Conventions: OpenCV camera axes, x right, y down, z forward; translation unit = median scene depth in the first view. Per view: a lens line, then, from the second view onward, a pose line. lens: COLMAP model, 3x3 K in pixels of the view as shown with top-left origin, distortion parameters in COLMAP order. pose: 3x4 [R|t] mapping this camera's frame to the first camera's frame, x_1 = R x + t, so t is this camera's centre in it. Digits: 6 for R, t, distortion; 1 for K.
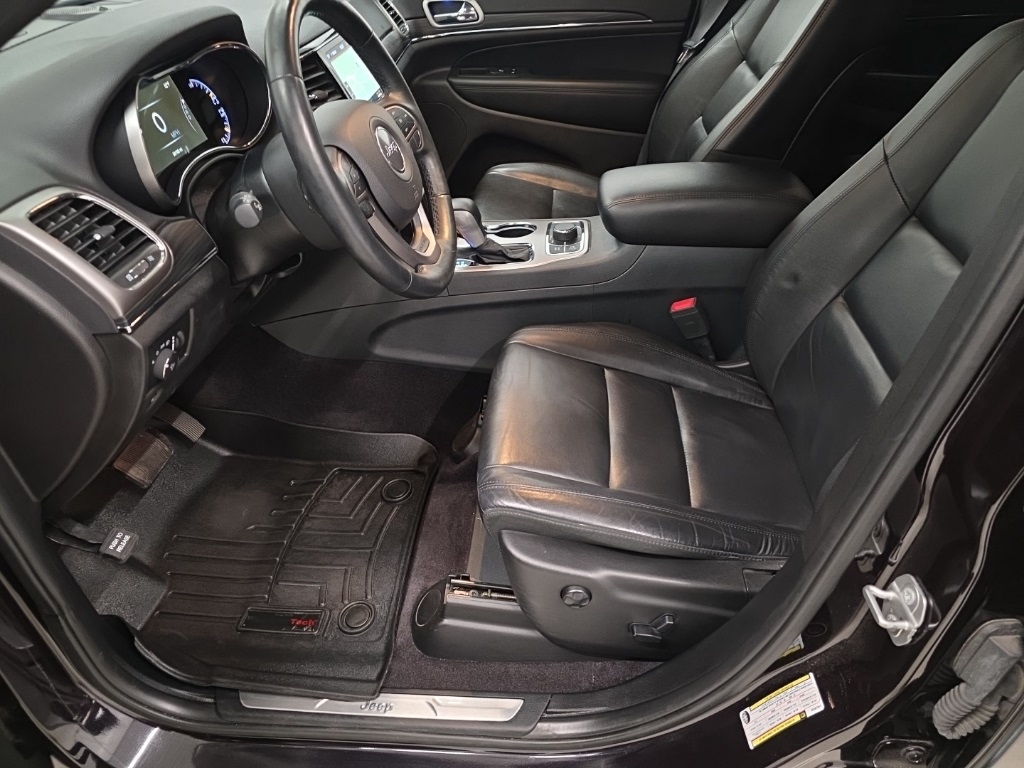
lens RADIAL K [[695.3, 0, 516.4], [0, 695.3, 374.6], [0, 0, 1]] dist [0.050530, -0.048320]
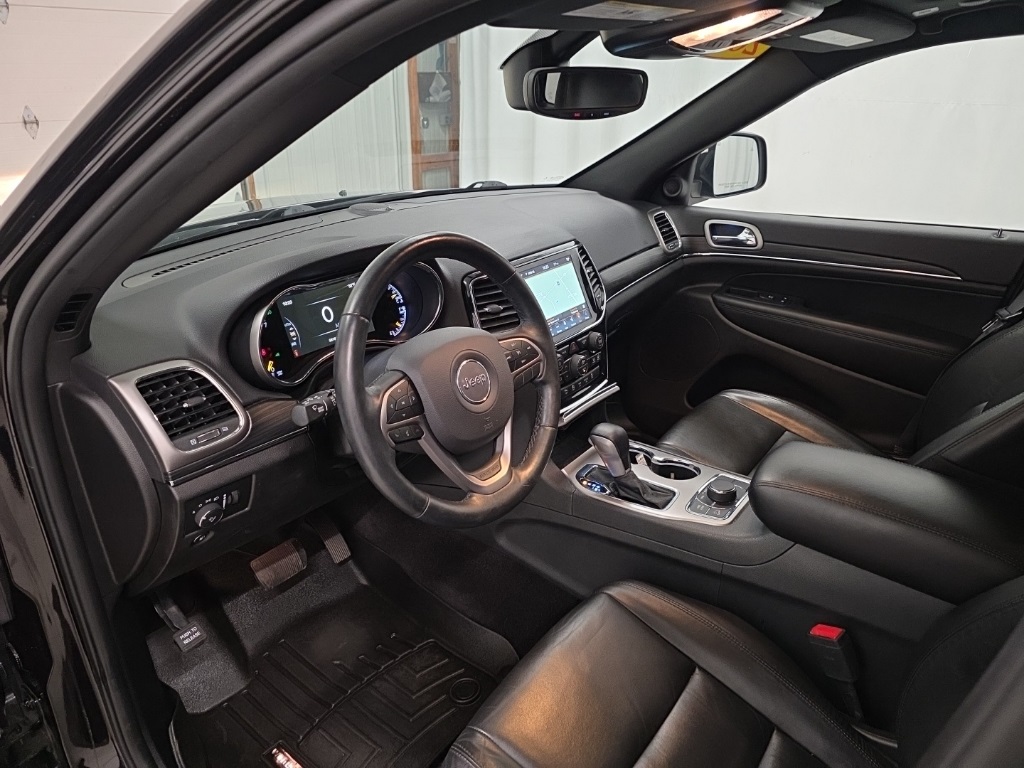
lens RADIAL K [[687.7, 0, 512.0], [0, 687.7, 384.0], [0, 0, 1]] dist [0.100860, -0.167416]
pose [[0.835727, 0.250325, -0.488772, 0.287119], [-0.339008, 0.935390, -0.100593, -0.180714], [0.432012, 0.249765, 0.866593, 0.102950]]
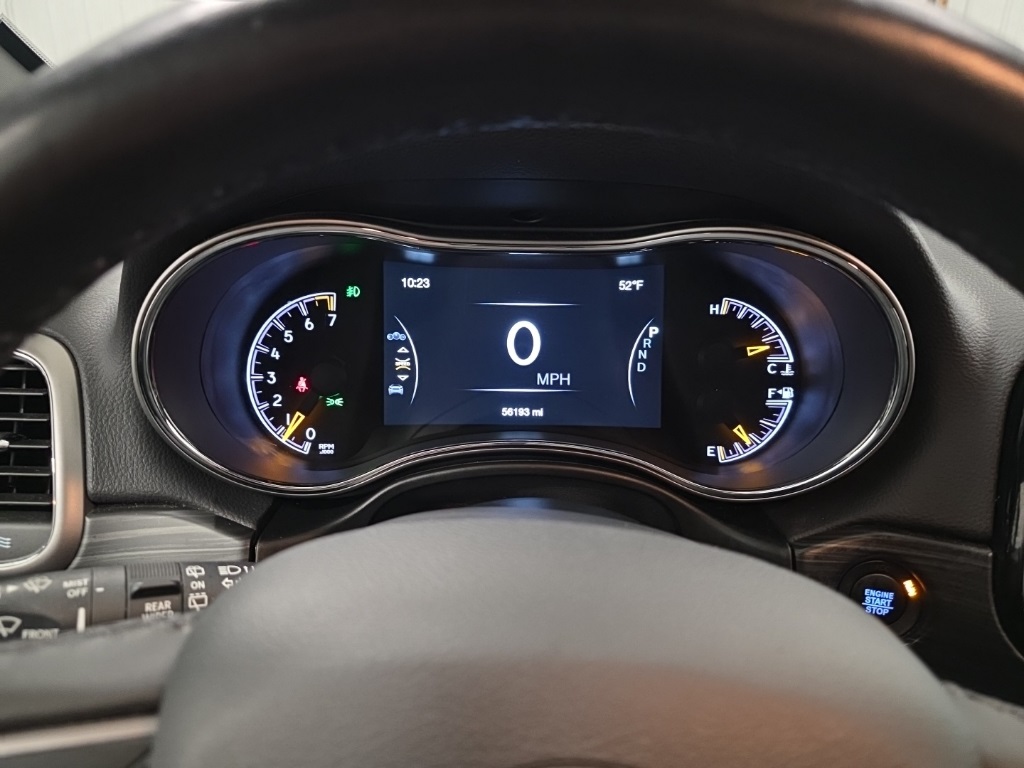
lens RADIAL K [[687.7, 0, 512.0], [0, 687.7, 384.0], [0, 0, 1]] dist [0.100860, -0.167416]
pose [[0.103651, 0.391787, -0.914199, -0.079867], [-0.596820, 0.759783, 0.257945, -0.344278], [0.795653, 0.518876, 0.312578, 0.674116]]
